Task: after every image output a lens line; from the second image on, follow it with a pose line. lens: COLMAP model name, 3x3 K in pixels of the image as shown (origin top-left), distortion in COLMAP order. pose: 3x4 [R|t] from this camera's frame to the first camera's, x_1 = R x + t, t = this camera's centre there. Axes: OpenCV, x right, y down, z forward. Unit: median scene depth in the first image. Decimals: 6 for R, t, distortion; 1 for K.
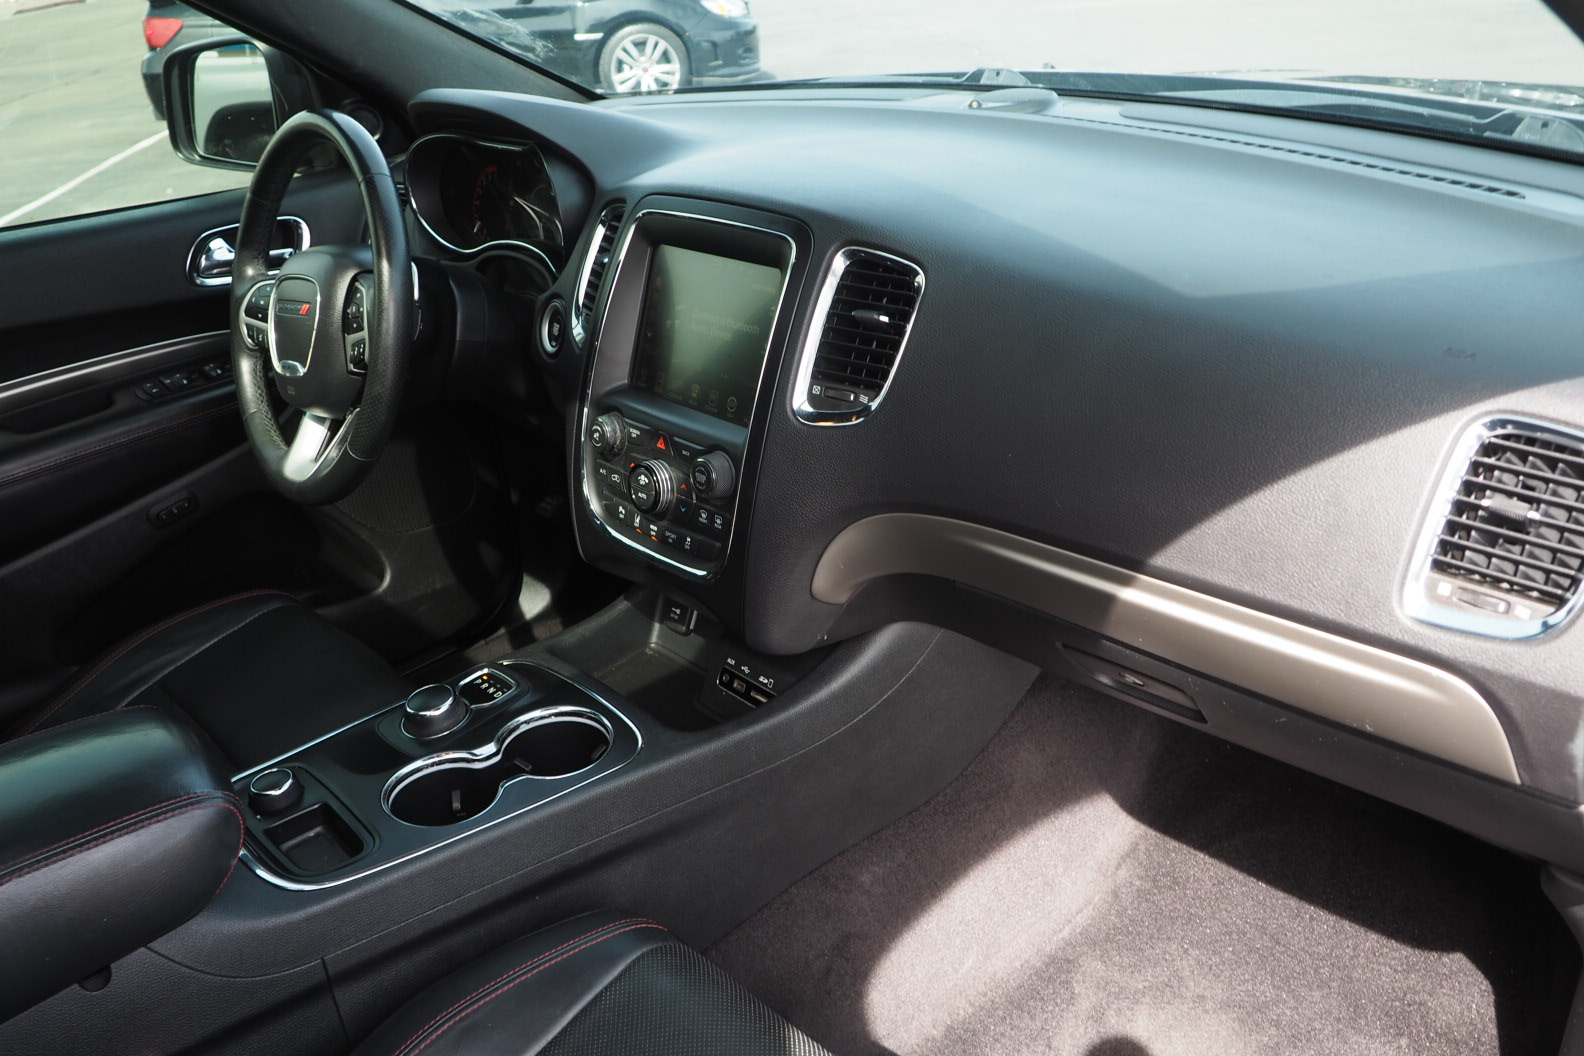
lens RADIAL K [[1268.8, 0, 785.6], [0, 1268.8, 526.2], [0, 0, 1]] dist [-0.016333, -0.001237]
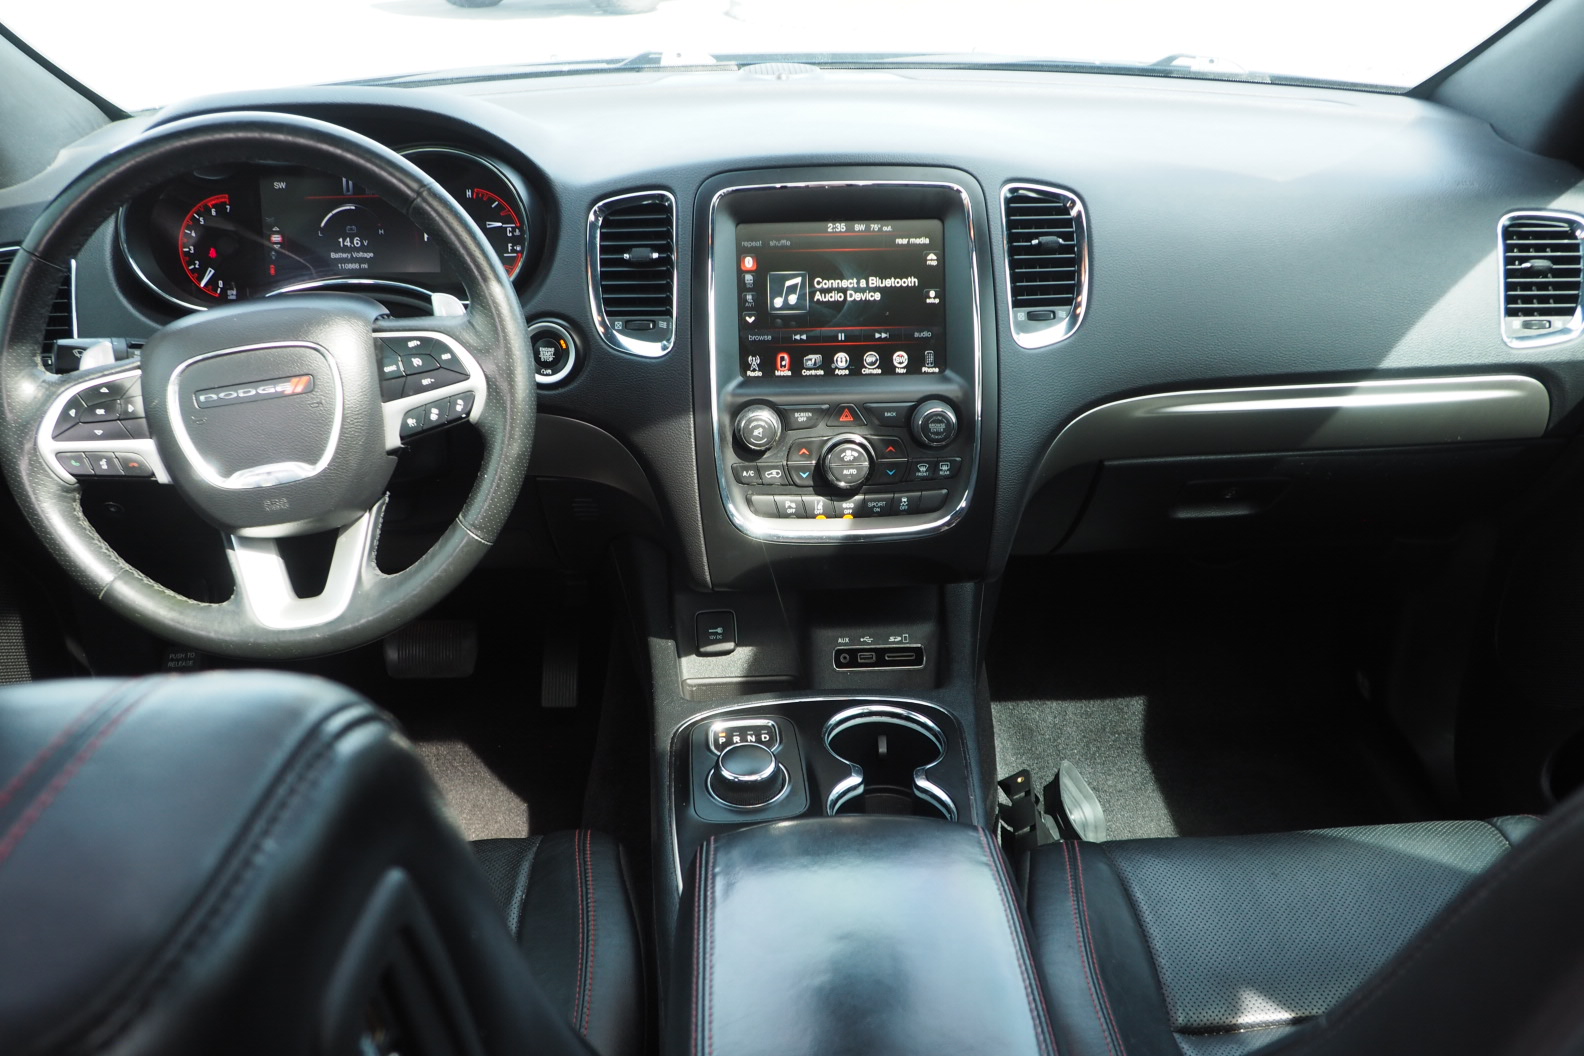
lens RADIAL K [[1457.3, 0, 793.0], [0, 1457.3, 531.6], [0, 0, 1]] dist [-0.021942, 0.000000]
pose [[0.634216, -0.264681, 0.726440, -0.965127], [0.304702, 0.949100, 0.079789, -0.083283], [-0.710582, 0.170744, 0.682583, 0.280042]]
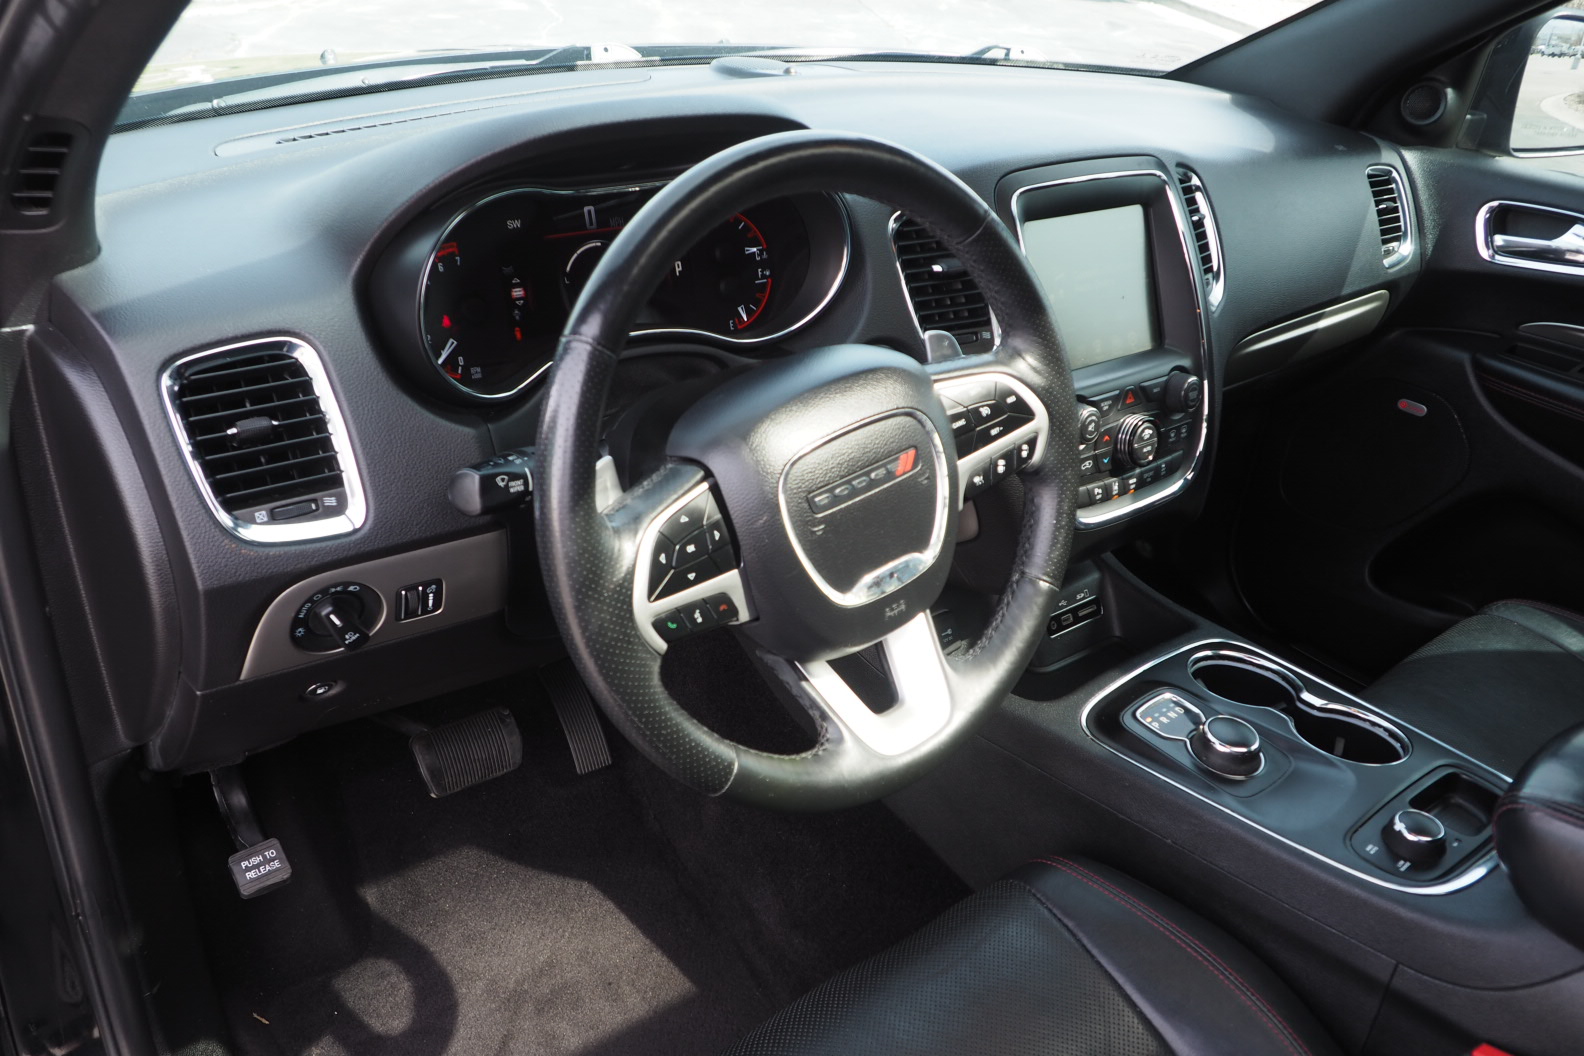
lens RADIAL K [[1268.8, 0, 792.1], [0, 1268.8, 529.3], [0, 0, 1]] dist [-0.016333, -0.001237]
pose [[0.046329, -0.382958, 0.922603, -1.104152], [0.380535, 0.860720, 0.338162, -0.426648], [-0.923605, 0.335416, 0.185605, 1.100957]]
